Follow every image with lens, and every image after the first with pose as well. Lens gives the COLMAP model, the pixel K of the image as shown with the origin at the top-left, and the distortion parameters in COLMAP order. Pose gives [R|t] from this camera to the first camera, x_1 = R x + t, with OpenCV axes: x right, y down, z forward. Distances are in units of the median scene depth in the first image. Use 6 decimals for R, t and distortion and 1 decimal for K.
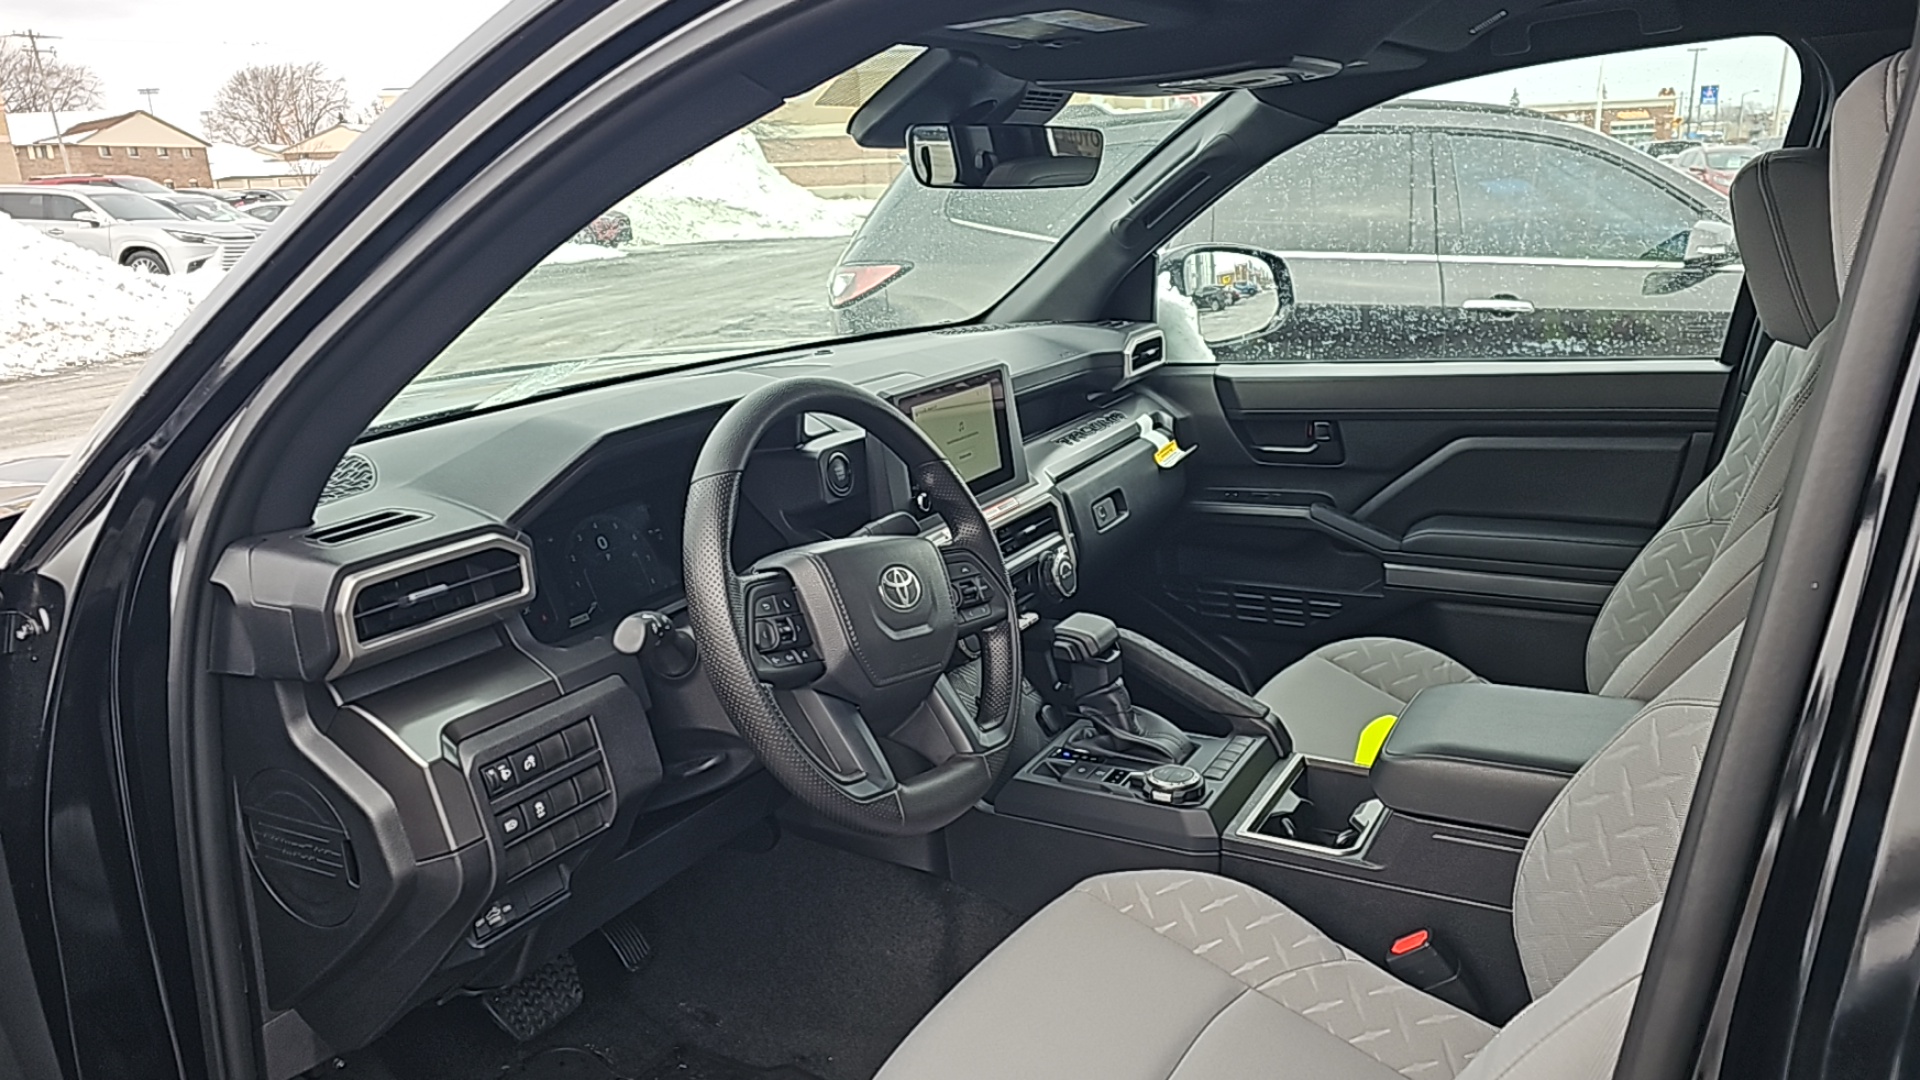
lens RADIAL K [[1368.7, 0, 979.1], [0, 1368.7, 558.8], [0, 0, 1]] dist [0.076694, -0.056575]
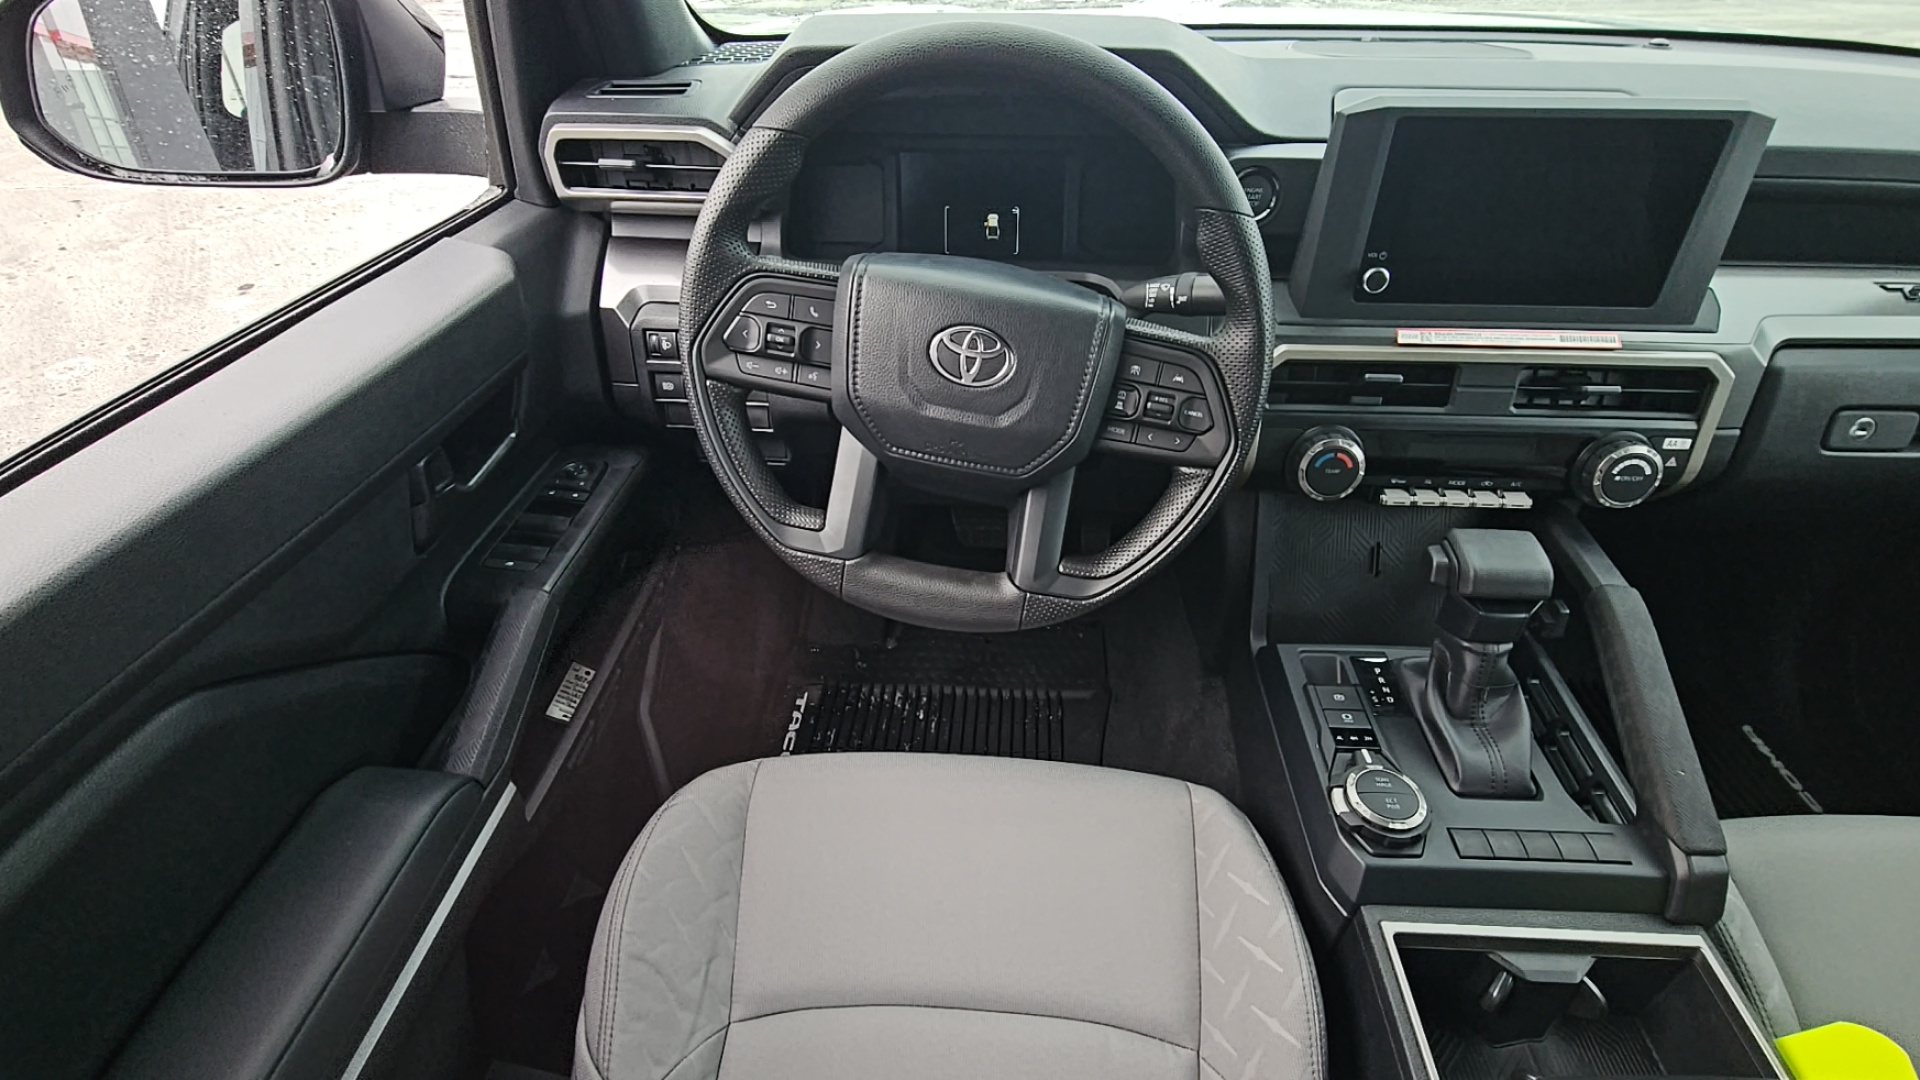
lens RADIAL K [[853.6, 0, 979.2], [0, 853.6, 549.2], [0, 0, 1]] dist [0.007211, -0.004794]
pose [[0.441153, 0.599579, -0.667750, 0.244659], [-0.261094, 0.797630, 0.543706, -0.114592], [0.858612, -0.065512, 0.508423, 0.562088]]
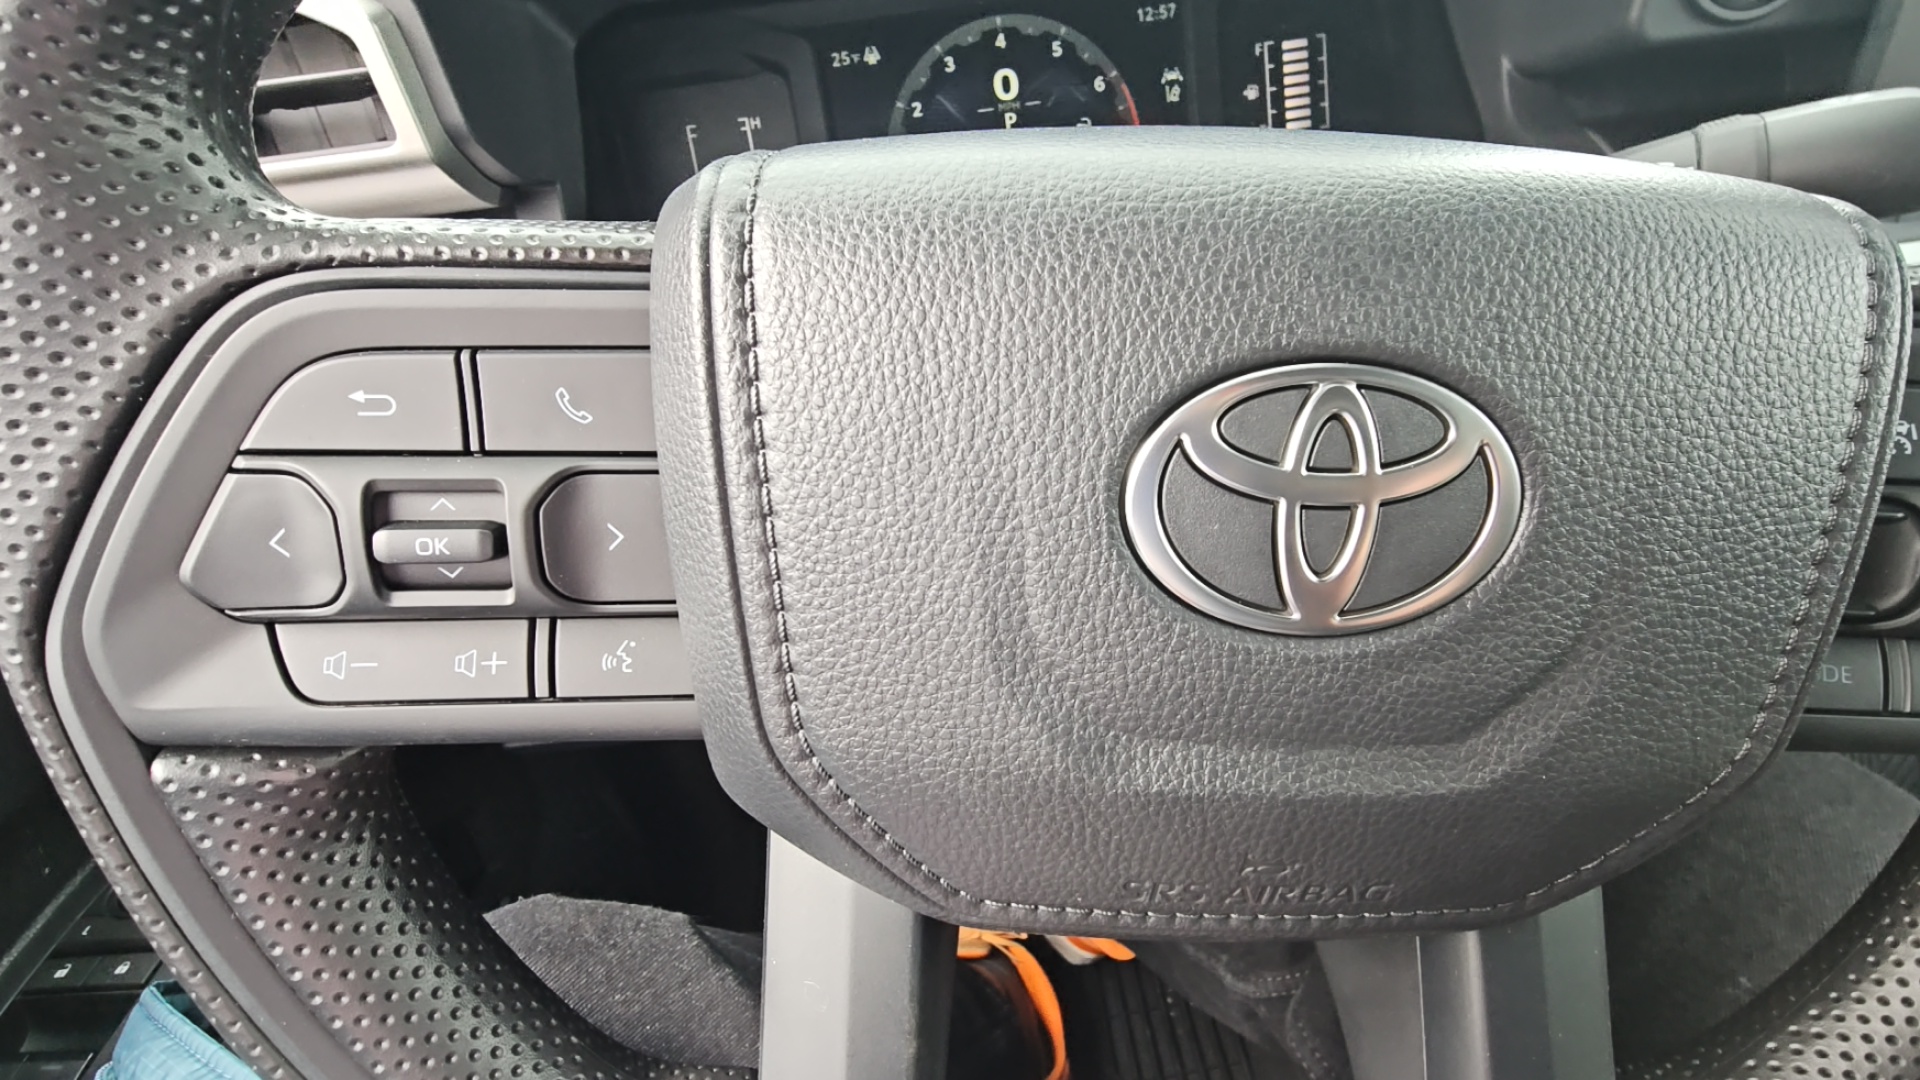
lens RADIAL K [[853.6, 0, 972.9], [0, 853.6, 539.3], [0, 0, 1]] dist [0.007211, -0.004794]
pose [[0.547168, 0.473188, -0.690435, -0.007229], [-0.144633, 0.865912, 0.478829, -0.012321], [0.824432, -0.162140, 0.542238, 0.680065]]
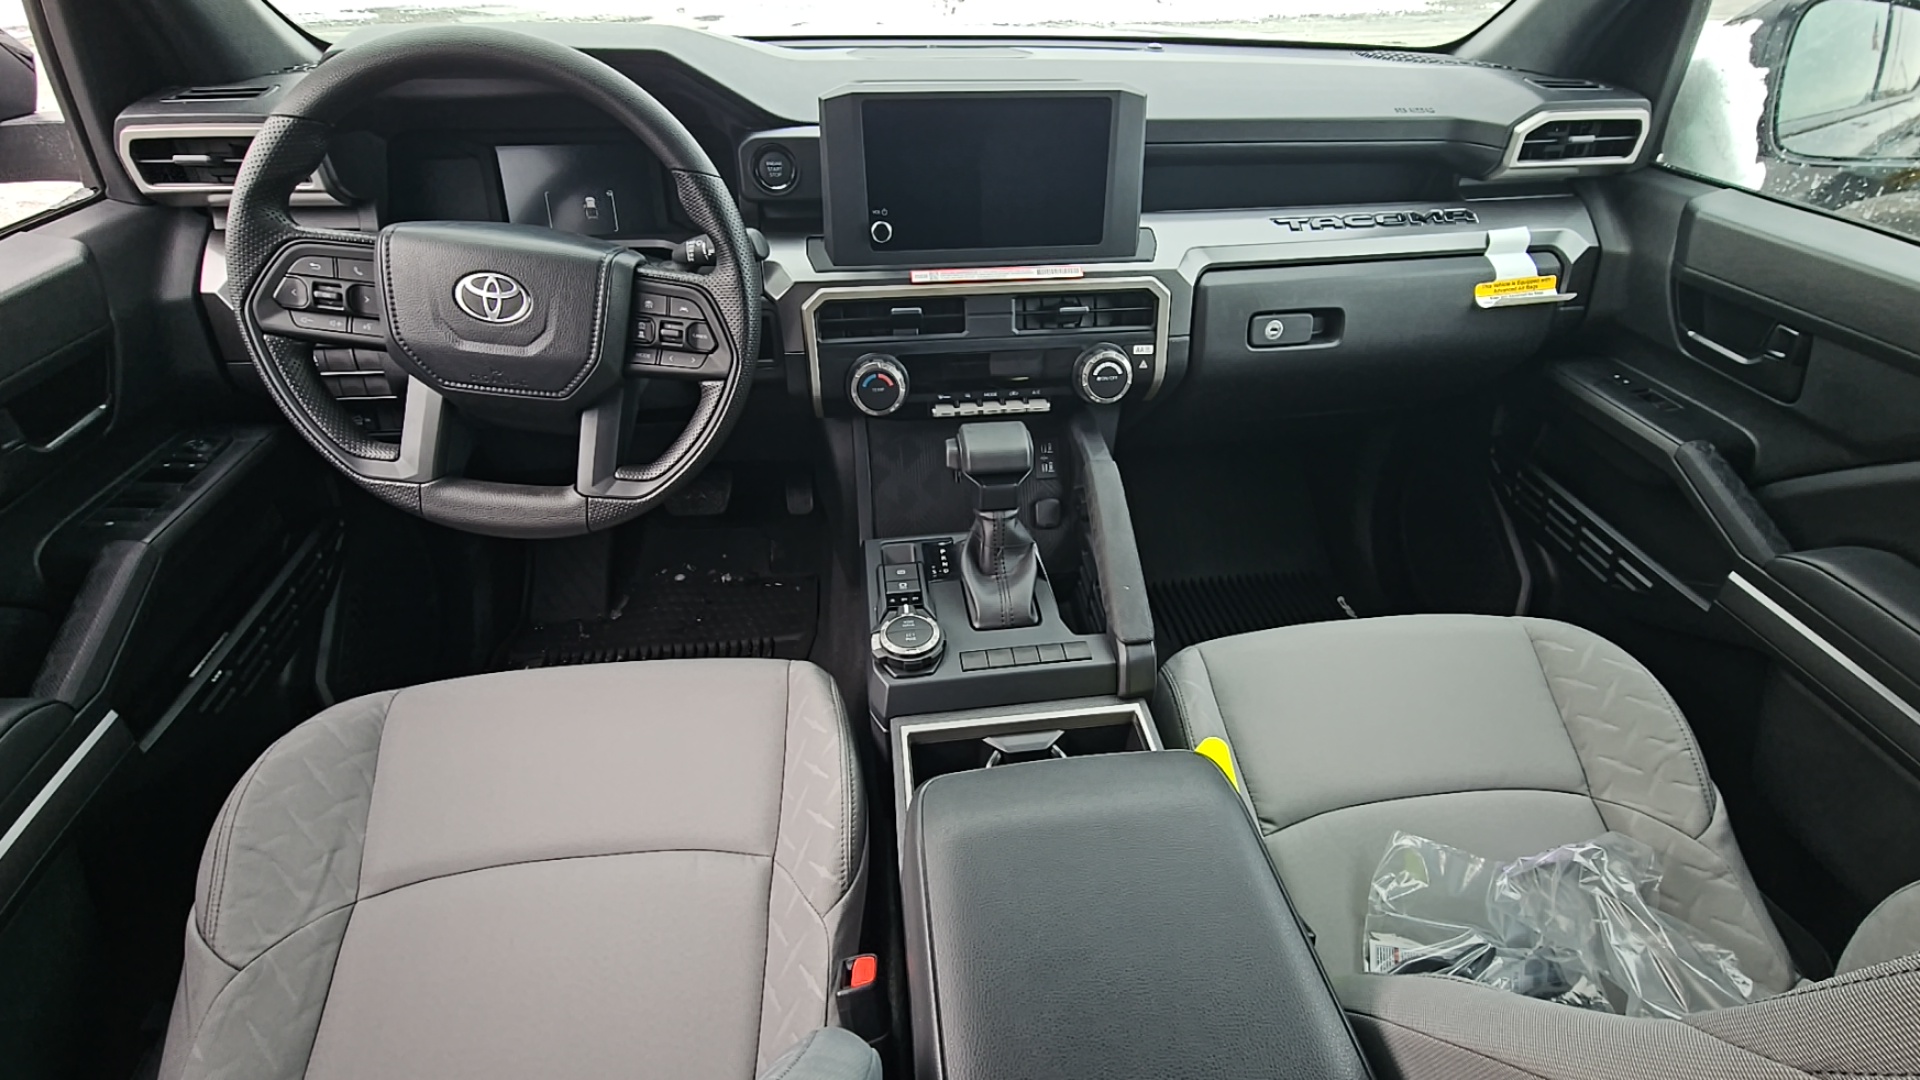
lens RADIAL K [[853.6, 0, 983.3], [0, 853.6, 549.4], [0, 0, 1]] dist [0.007211, -0.004794]
pose [[0.596949, 0.530858, -0.601532, 0.433679], [-0.254750, 0.836400, 0.485322, -0.151325], [0.760759, -0.136472, 0.634525, 0.642204]]
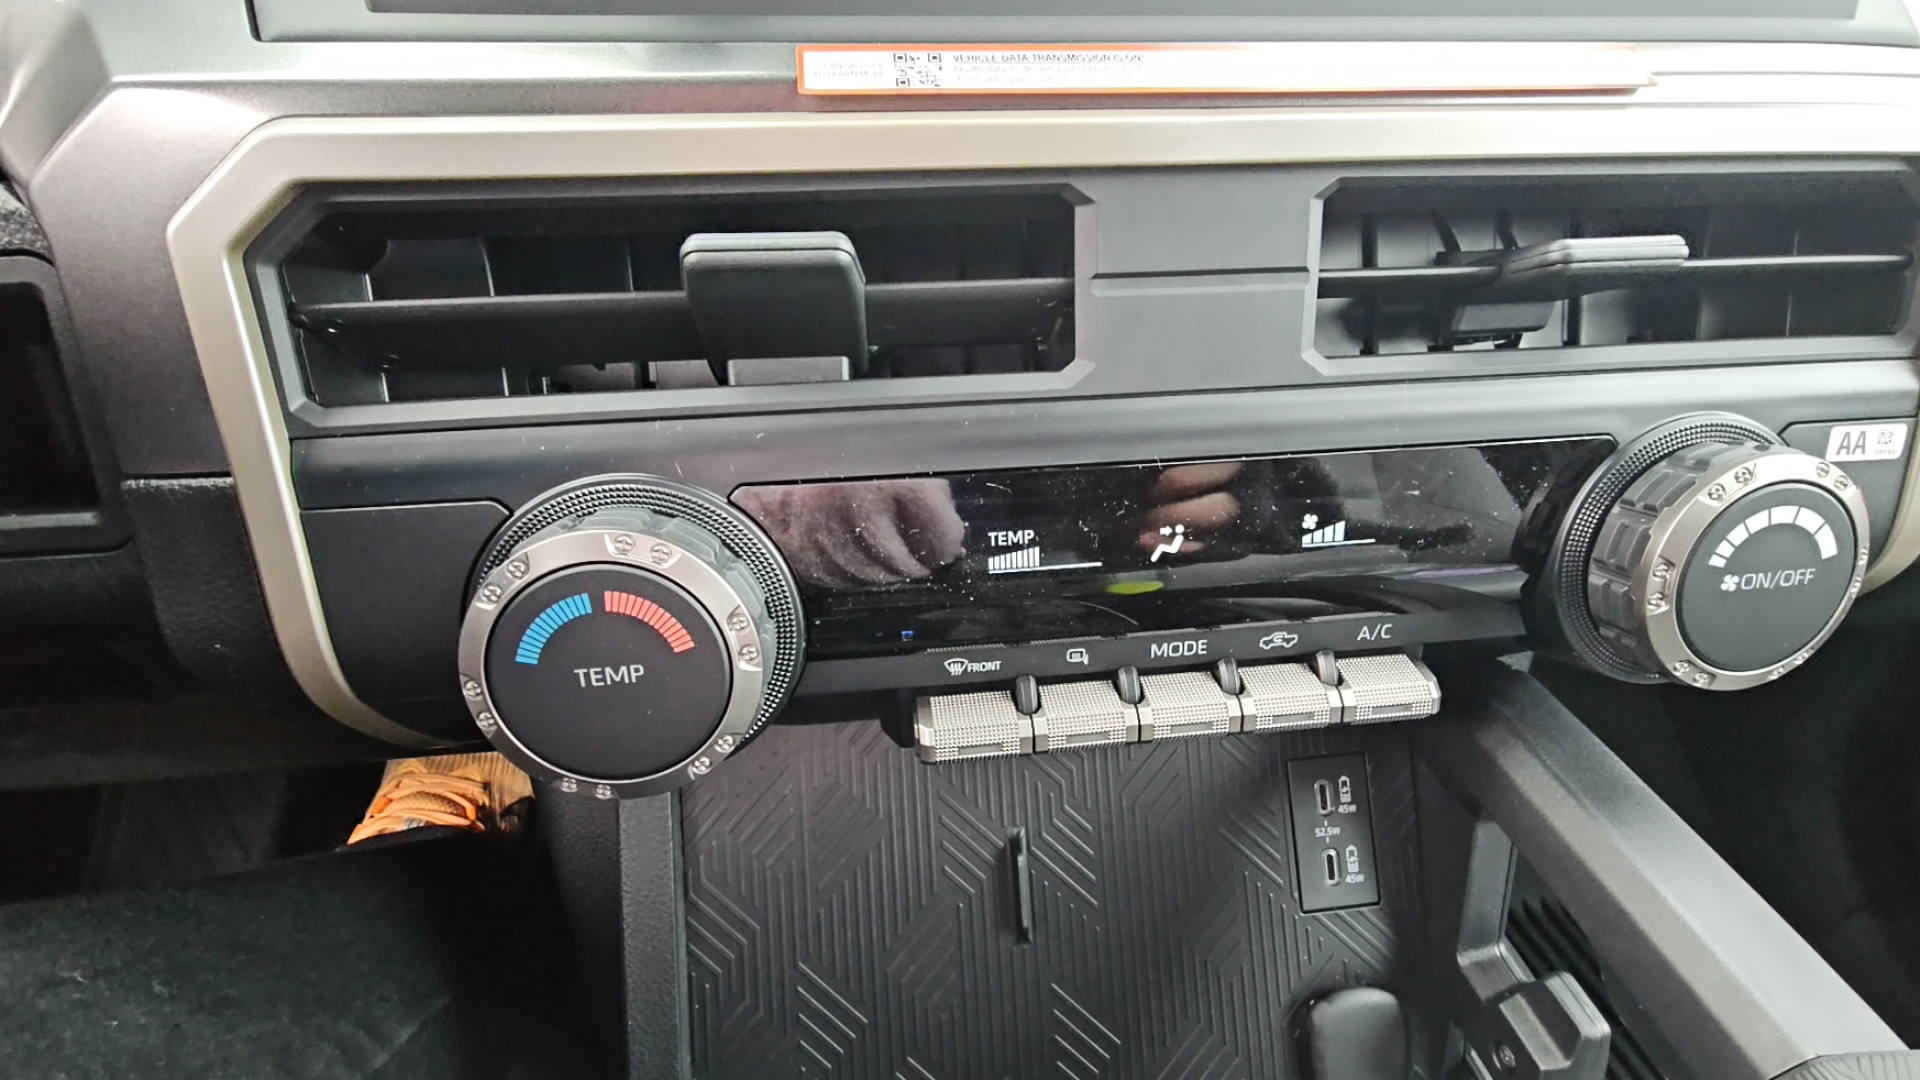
lens RADIAL K [[853.6, 0, 977.8], [0, 853.6, 546.3], [0, 0, 1]] dist [0.007211, -0.004794]
pose [[0.588836, 0.447887, -0.672807, 0.083635], [-0.238582, 0.891648, 0.384764, -0.010978], [0.772238, -0.066043, 0.631892, 0.932974]]
